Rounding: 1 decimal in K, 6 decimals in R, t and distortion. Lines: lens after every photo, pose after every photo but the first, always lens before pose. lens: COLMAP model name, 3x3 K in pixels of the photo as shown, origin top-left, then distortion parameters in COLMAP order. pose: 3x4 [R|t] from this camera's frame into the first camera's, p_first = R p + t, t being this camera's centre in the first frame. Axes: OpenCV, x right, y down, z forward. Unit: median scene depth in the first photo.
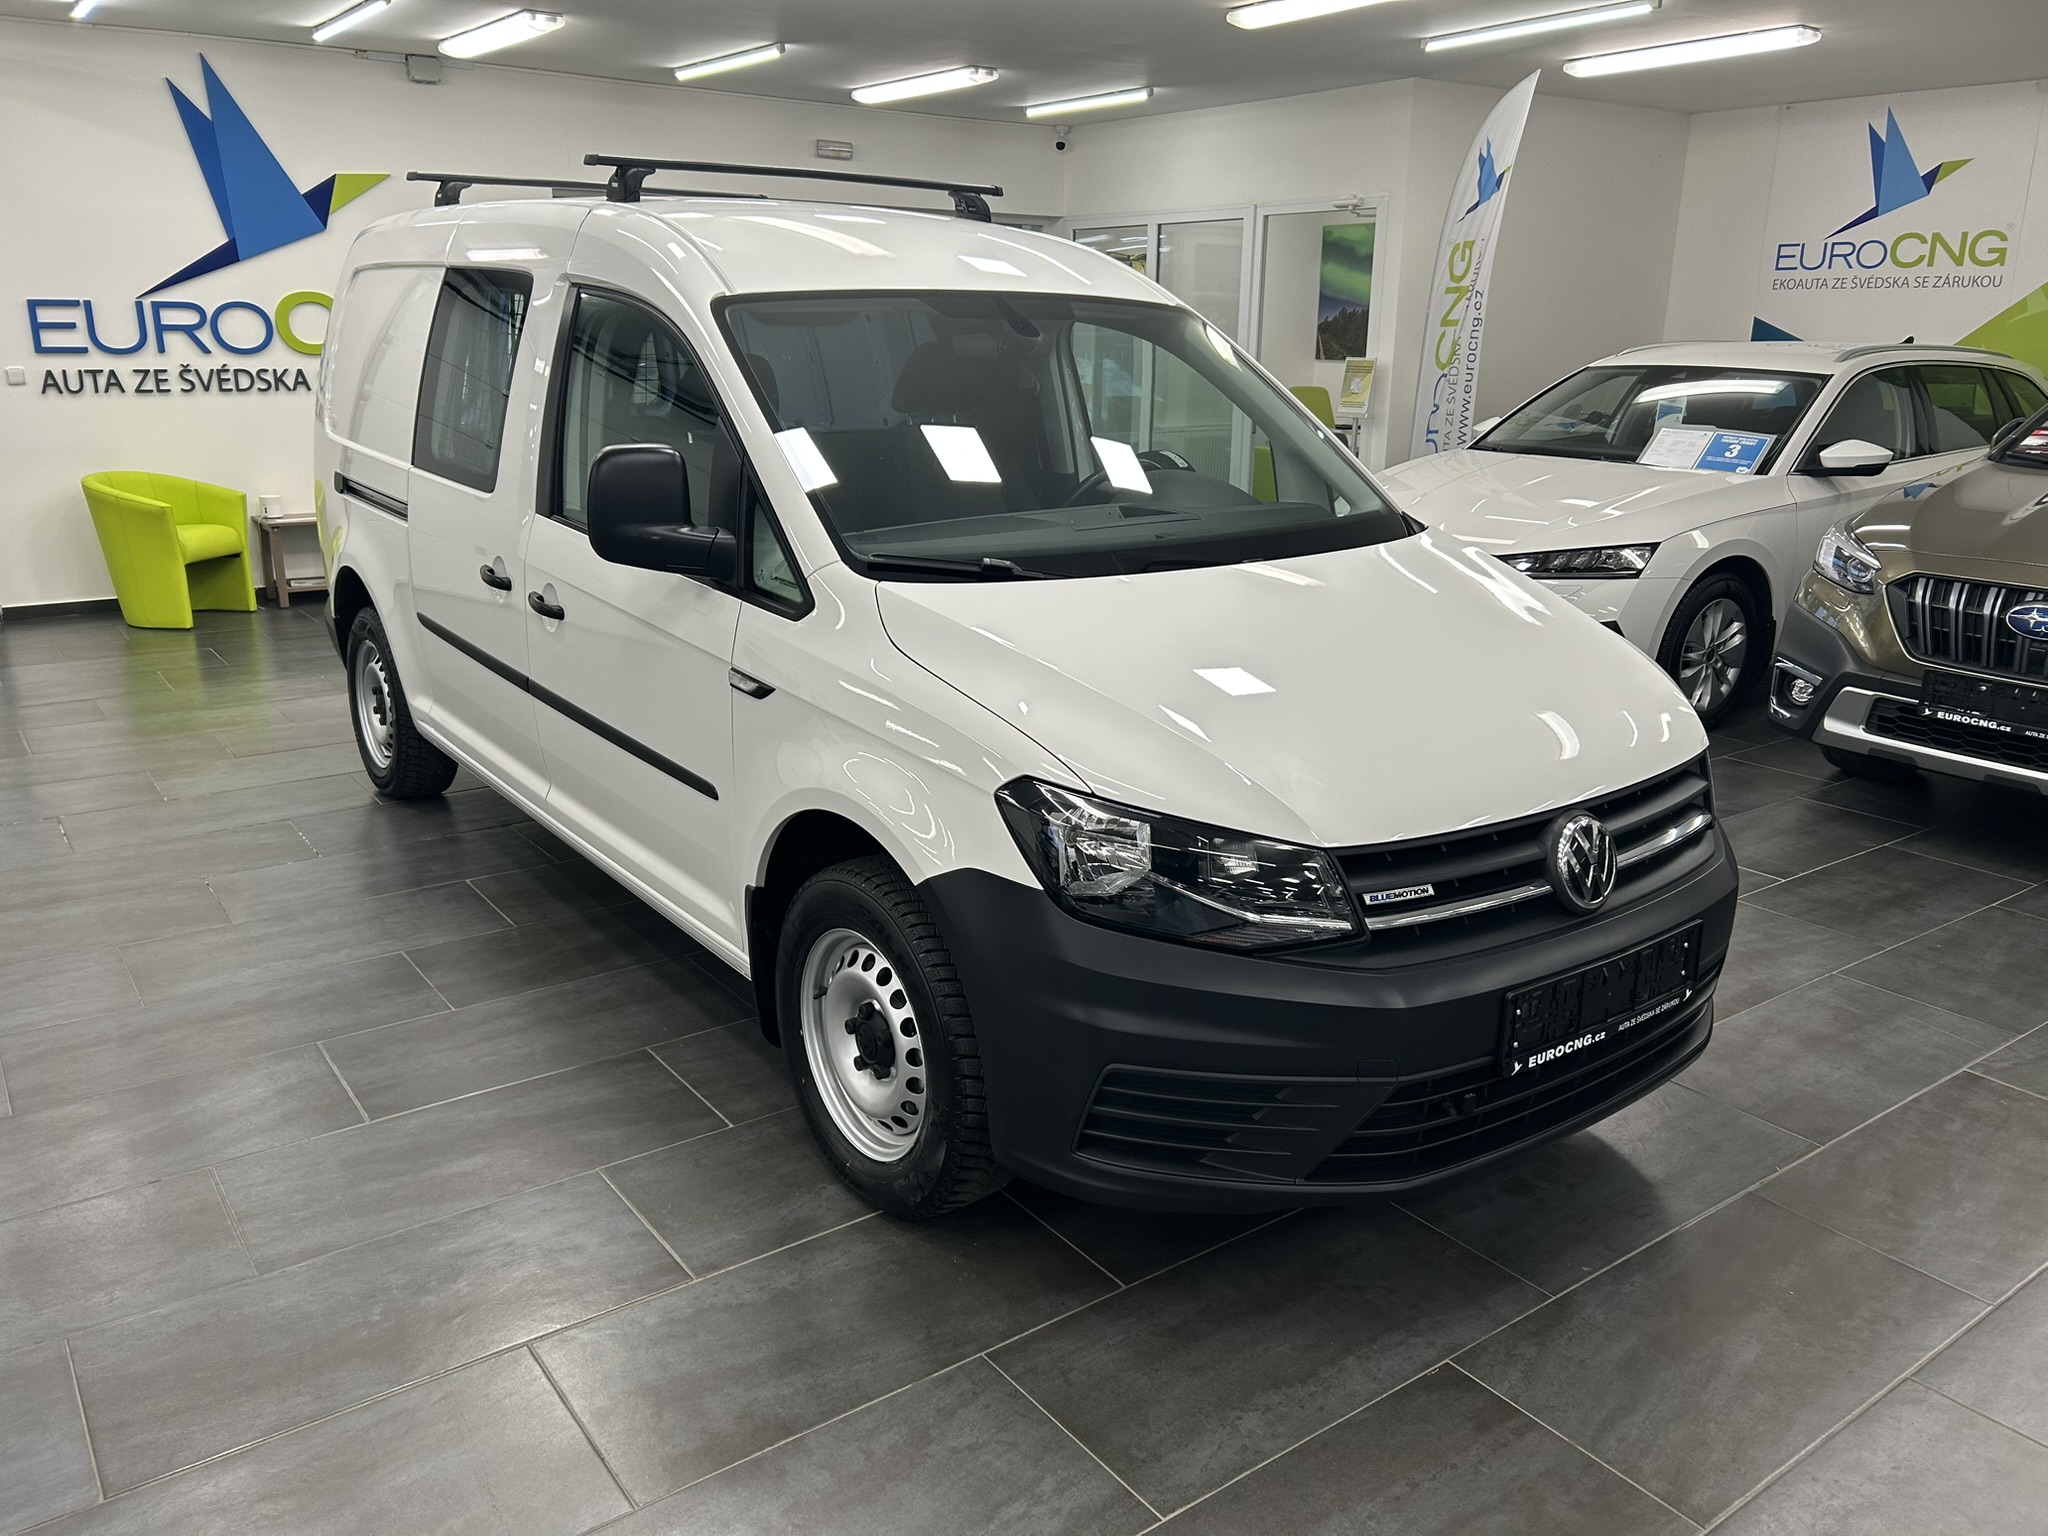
lens RADIAL K [[1557.0, 0, 1021.0], [0, 1557.0, 780.8], [0, 0, 1]] dist [0.048395, -0.056704]
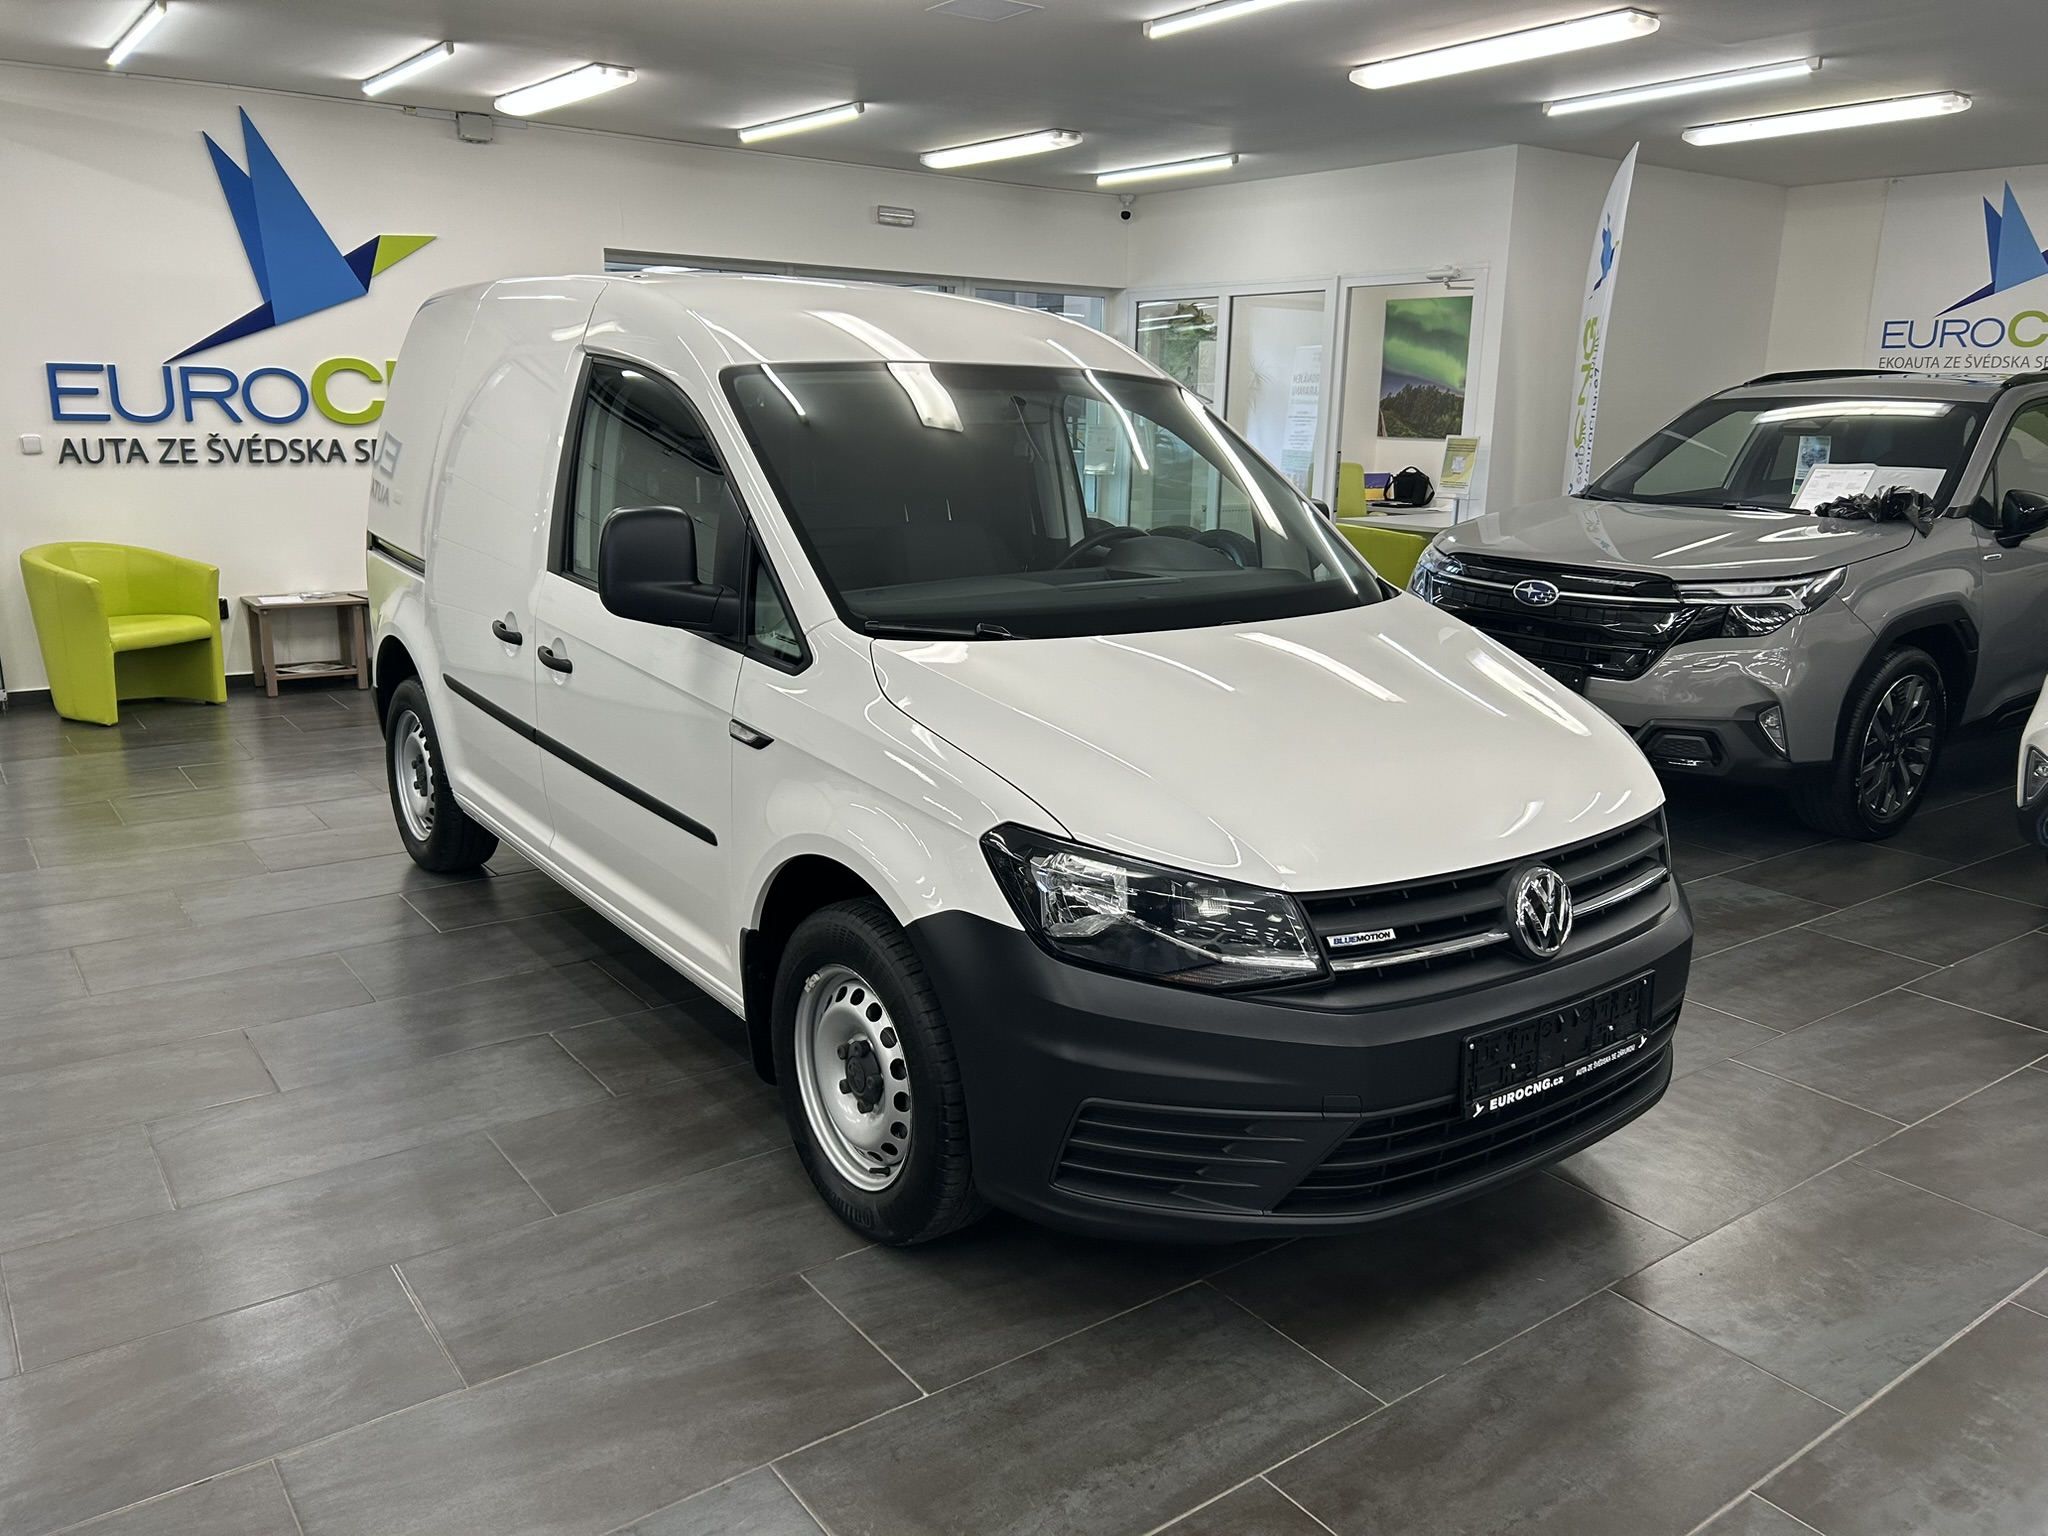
lens RADIAL K [[1557.0, 0, 1022.8], [0, 1557.0, 773.2], [0, 0, 1]] dist [0.048395, -0.056704]
pose [[0.999964, 0.006378, 0.005602, -0.055750], [-0.006099, 0.998808, -0.048437, -0.021483], [-0.005904, 0.048401, 0.998811, 0.075172]]
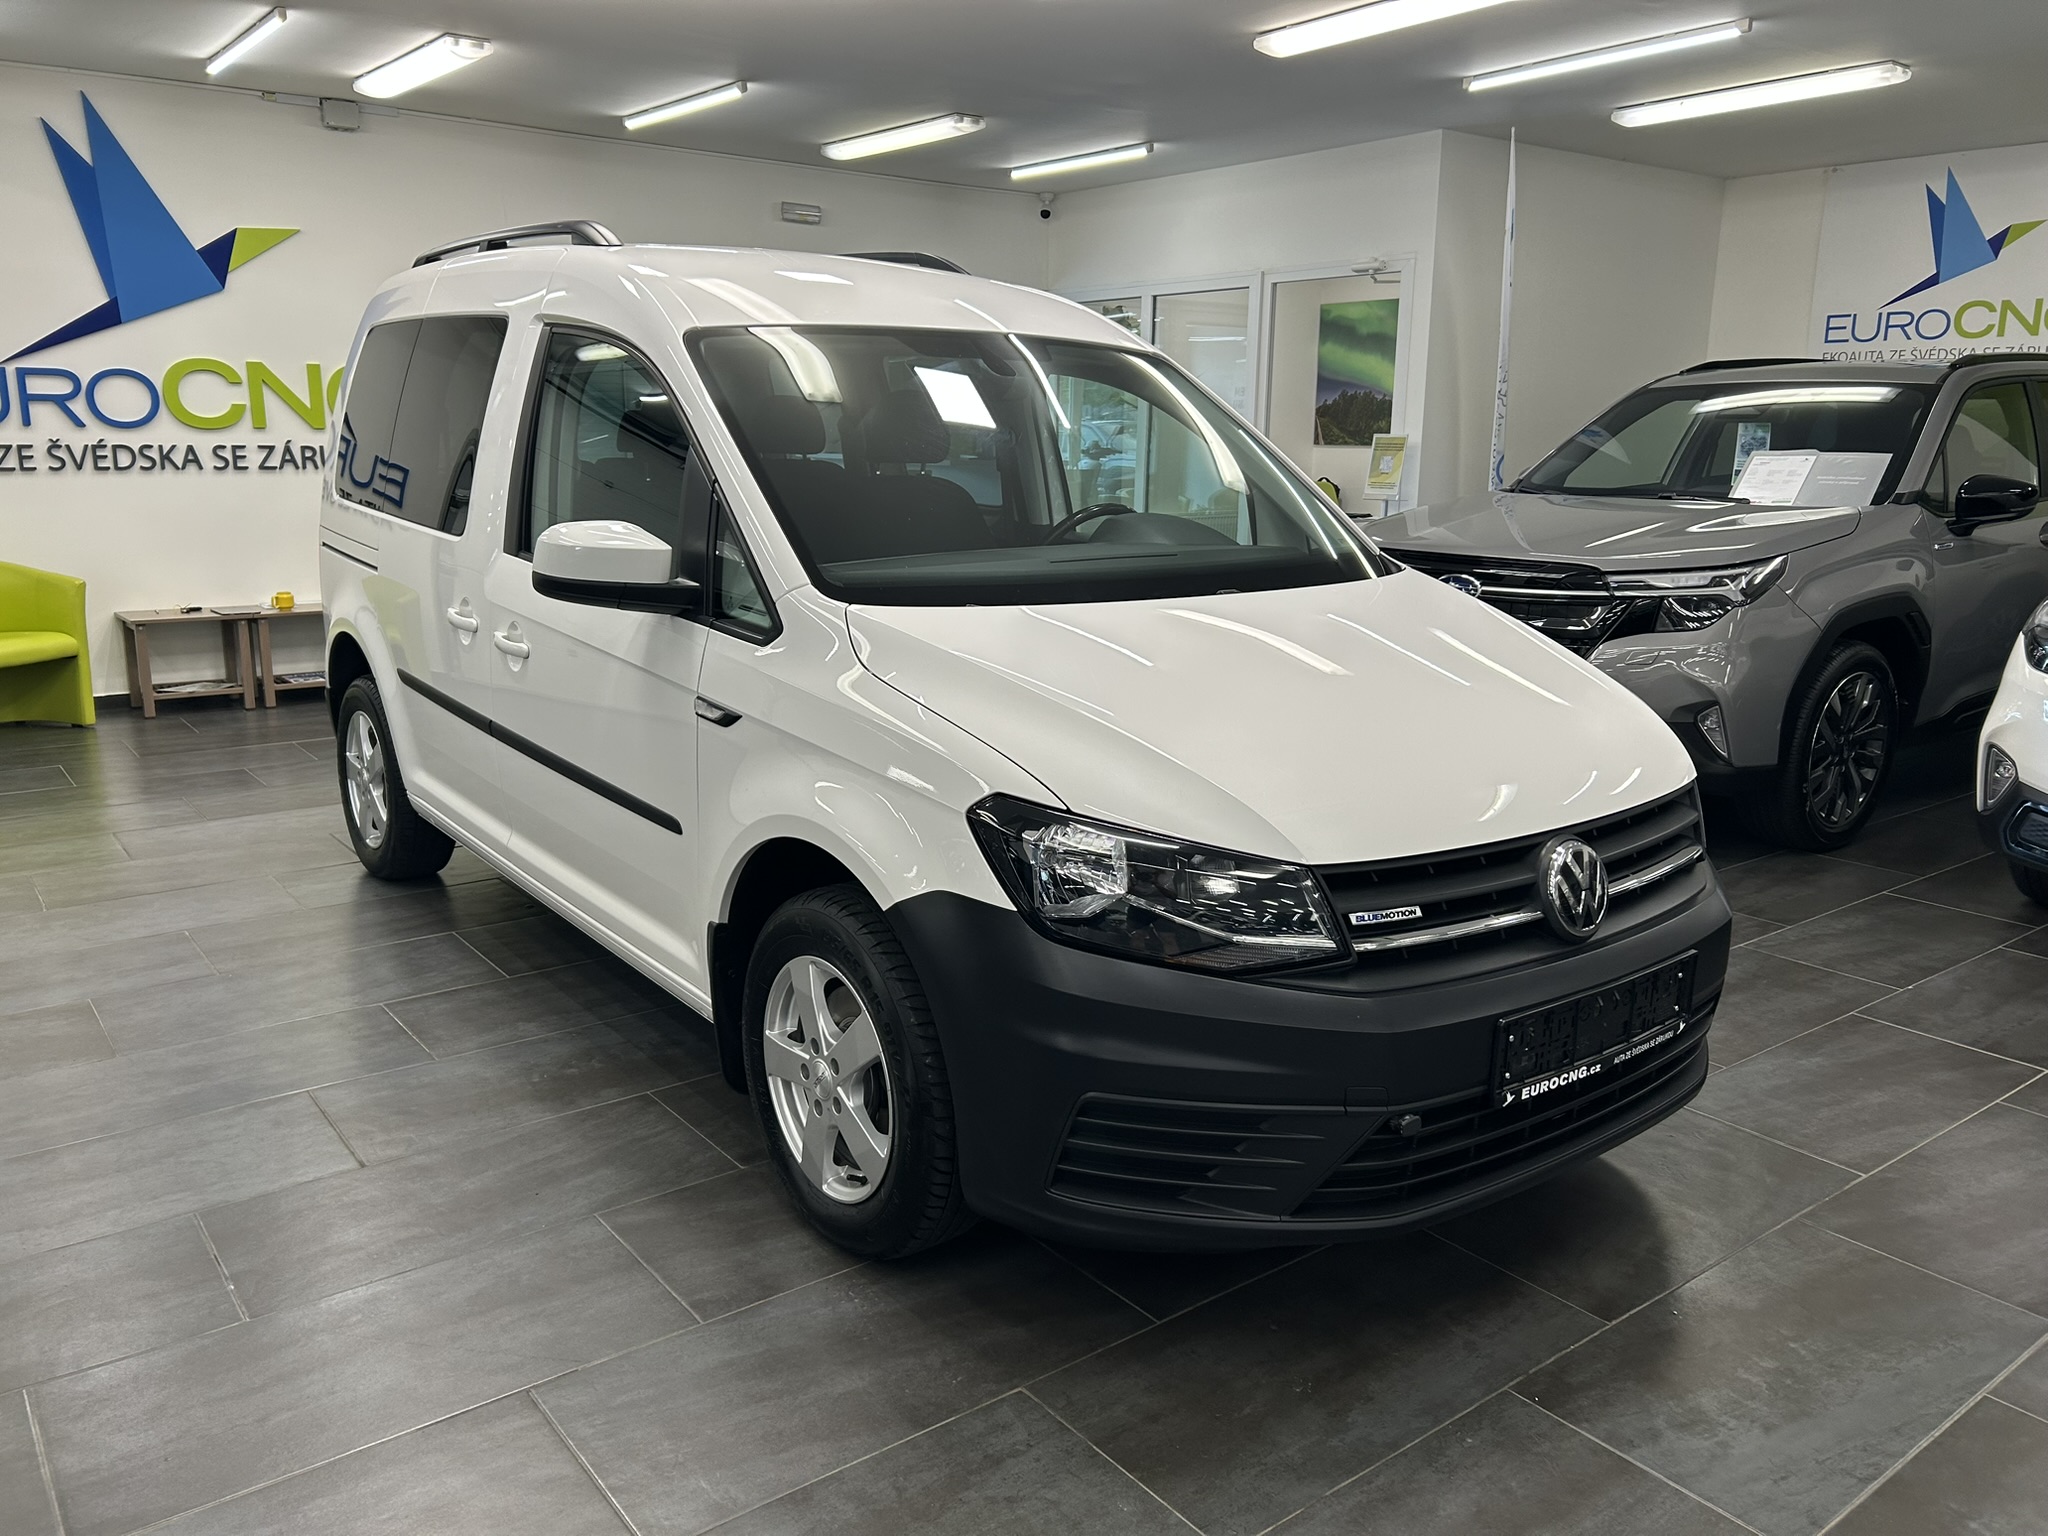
lens RADIAL K [[1557.0, 0, 1019.0], [0, 1557.0, 766.3], [0, 0, 1]] dist [0.048395, -0.056704]
pose [[0.999694, -0.005371, 0.024133, -0.019544], [0.007050, 0.997521, -0.070018, -0.019623], [-0.023697, 0.070166, 0.997254, 0.133846]]
